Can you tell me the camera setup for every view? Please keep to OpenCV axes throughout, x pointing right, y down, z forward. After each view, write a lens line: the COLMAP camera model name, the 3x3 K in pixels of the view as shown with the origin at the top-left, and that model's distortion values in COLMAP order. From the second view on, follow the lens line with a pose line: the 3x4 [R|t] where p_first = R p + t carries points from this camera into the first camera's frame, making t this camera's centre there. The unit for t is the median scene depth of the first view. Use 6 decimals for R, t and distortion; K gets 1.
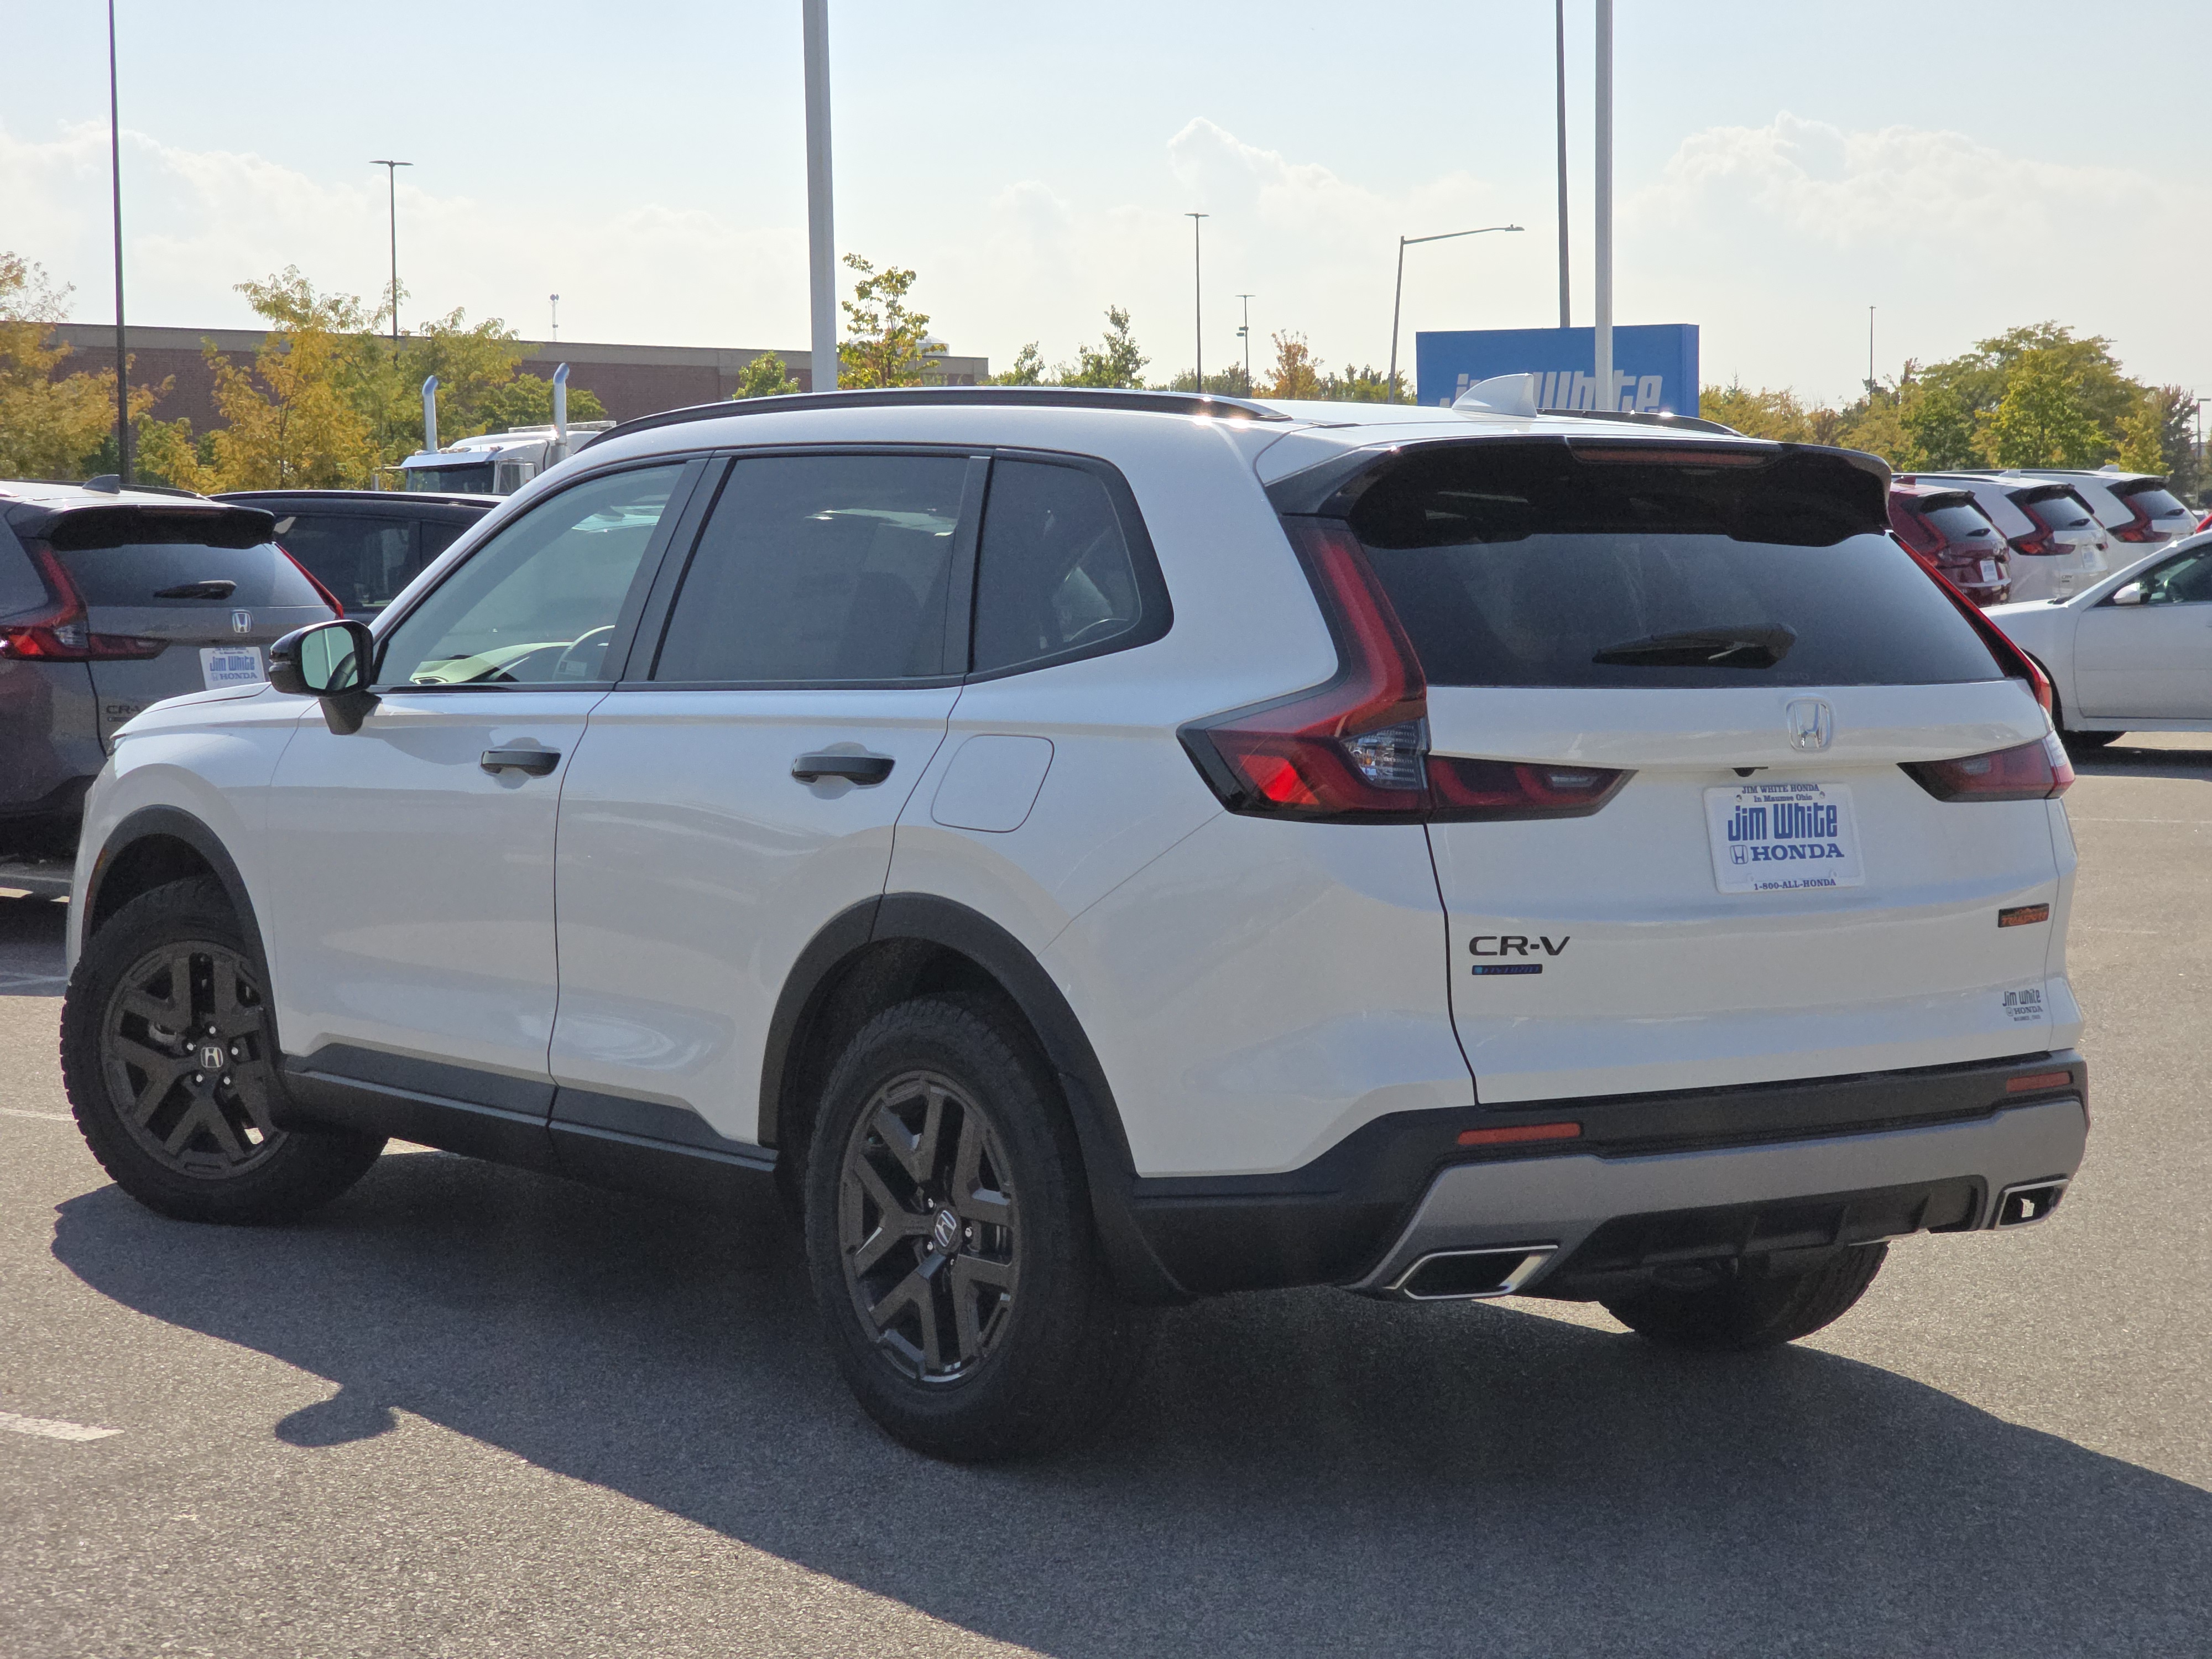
lens RADIAL K [[4418.8, 0, 1106.0], [0, 4418.8, 829.5], [0, 0, 1]] dist [-0.817990, 11.247334]
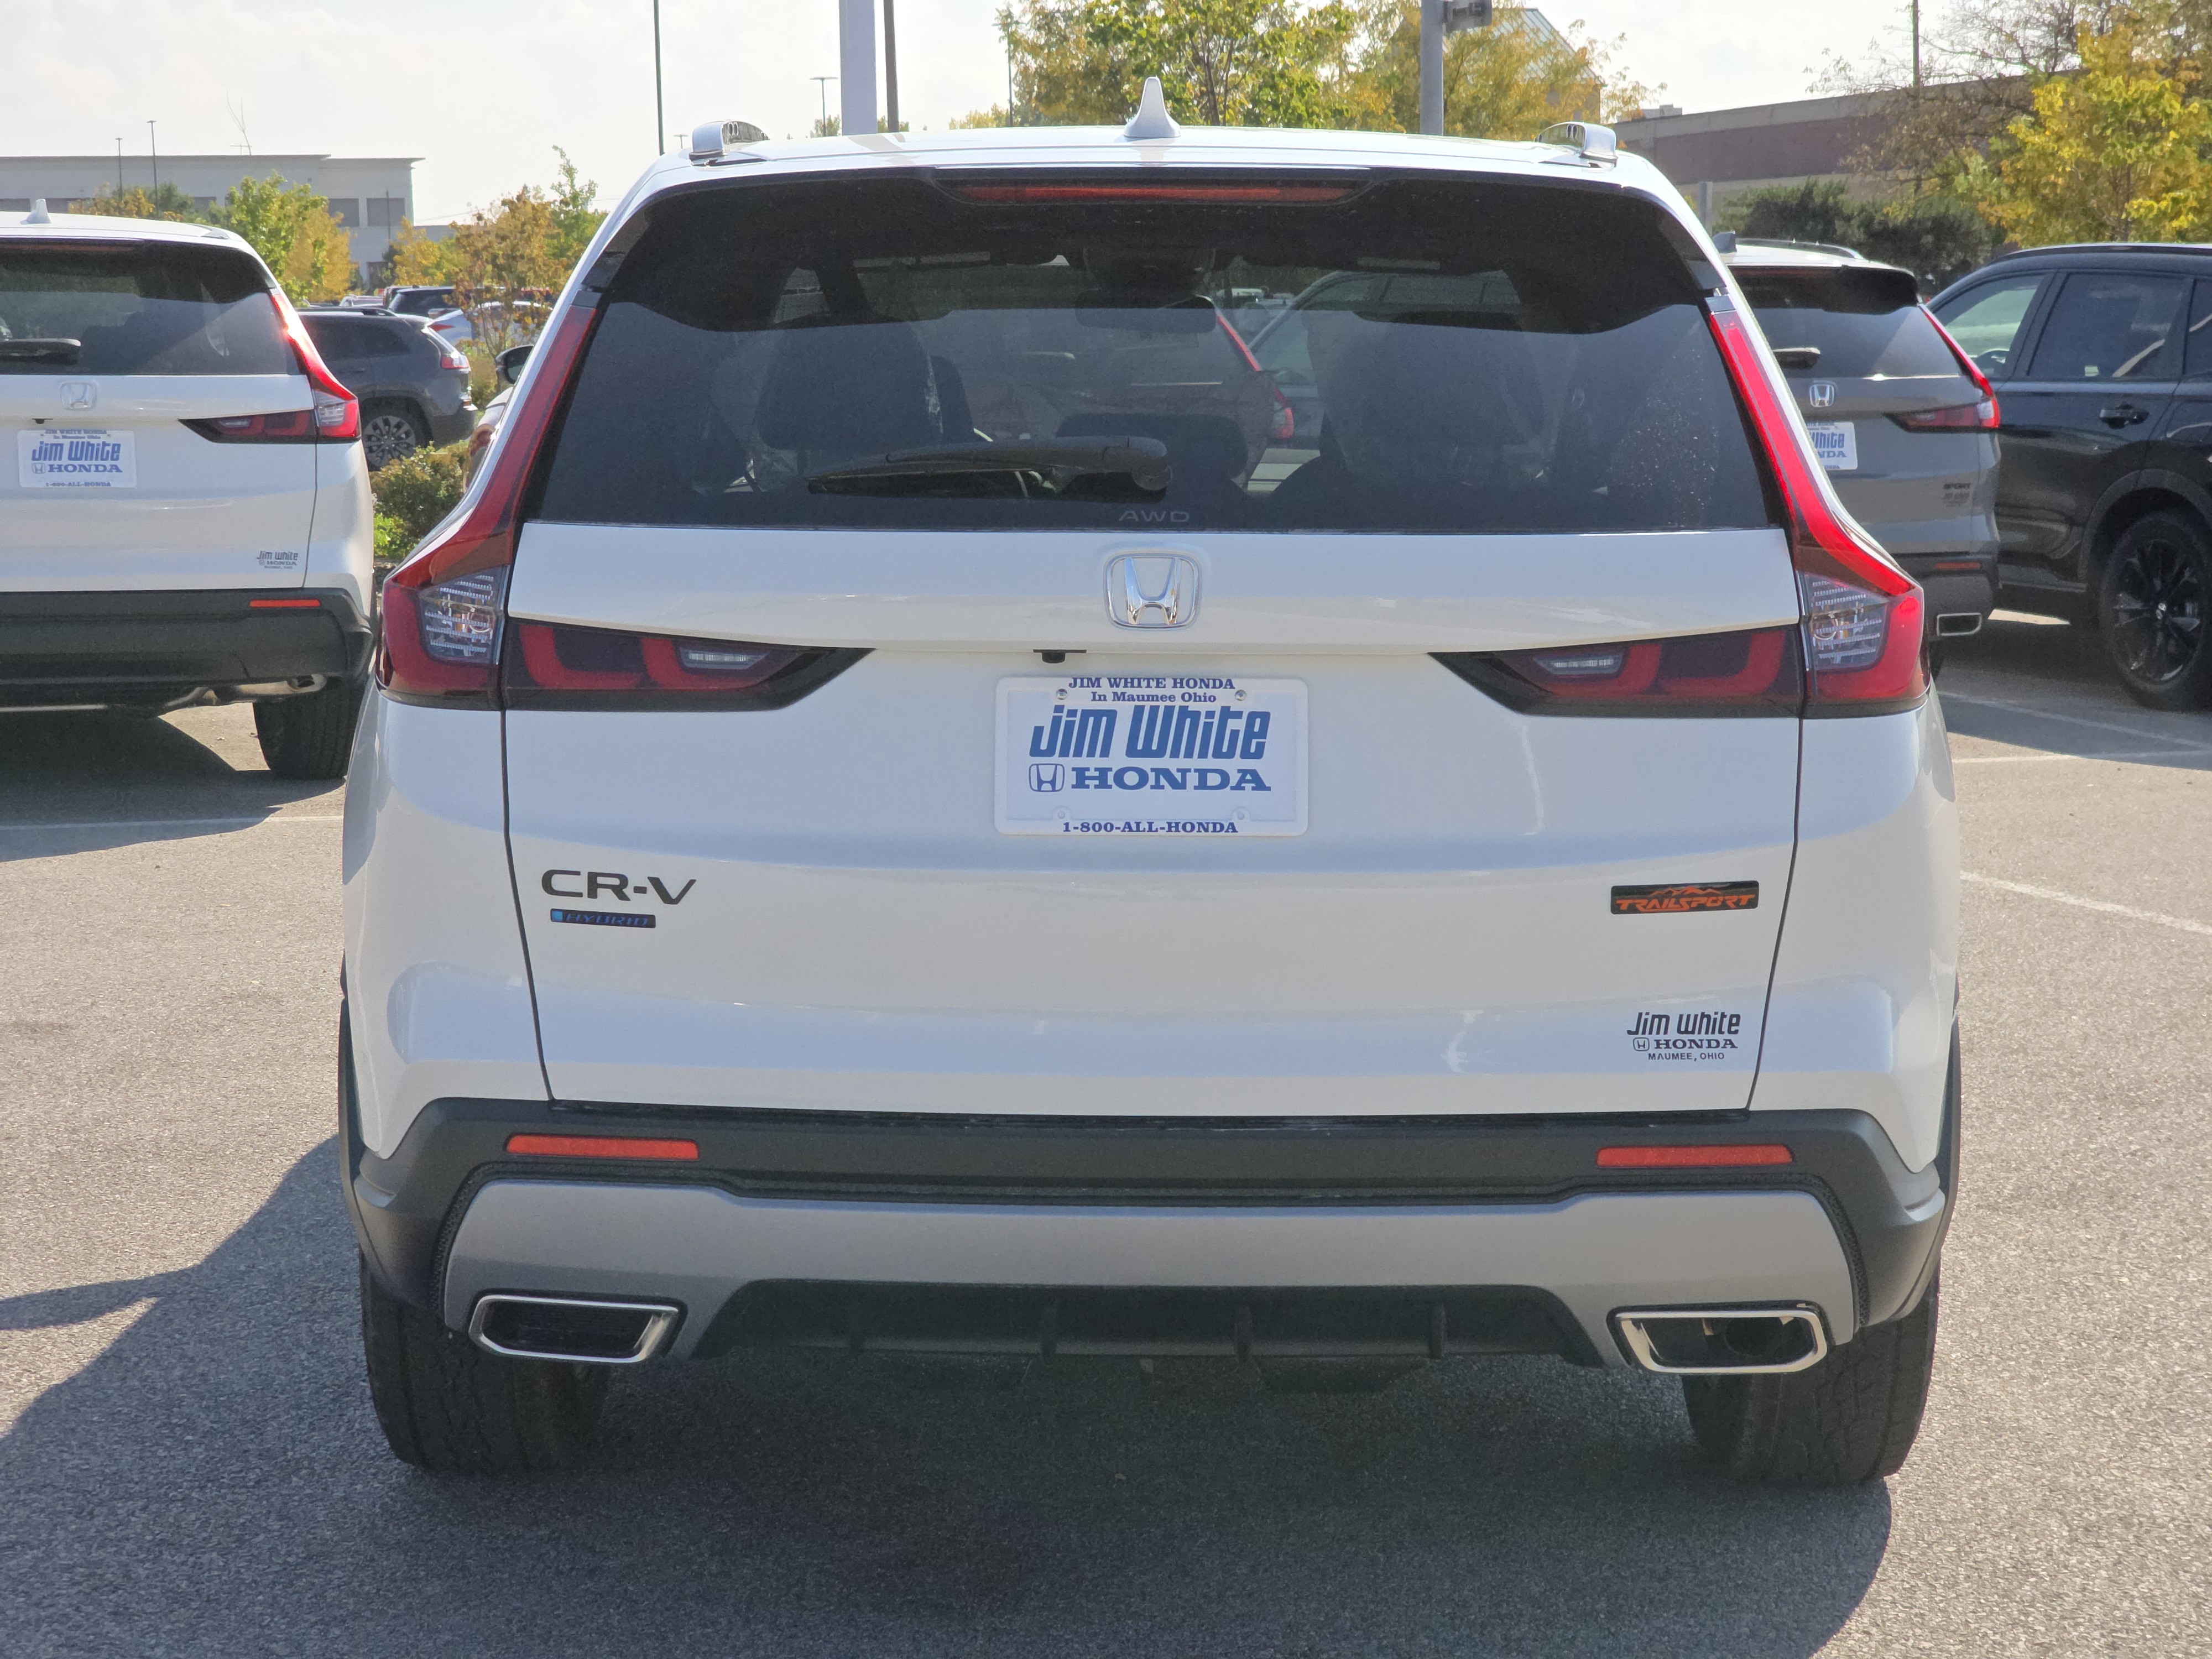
lens RADIAL K [[4418.8, 0, 1106.0], [0, 4418.8, 829.5], [0, 0, 1]] dist [-0.817990, 11.247334]
pose [[0.783384, 0.070284, -0.617551, 0.574355], [-0.035664, 0.997032, 0.068232, -0.033209], [0.620514, -0.031427, 0.783565, 0.468417]]
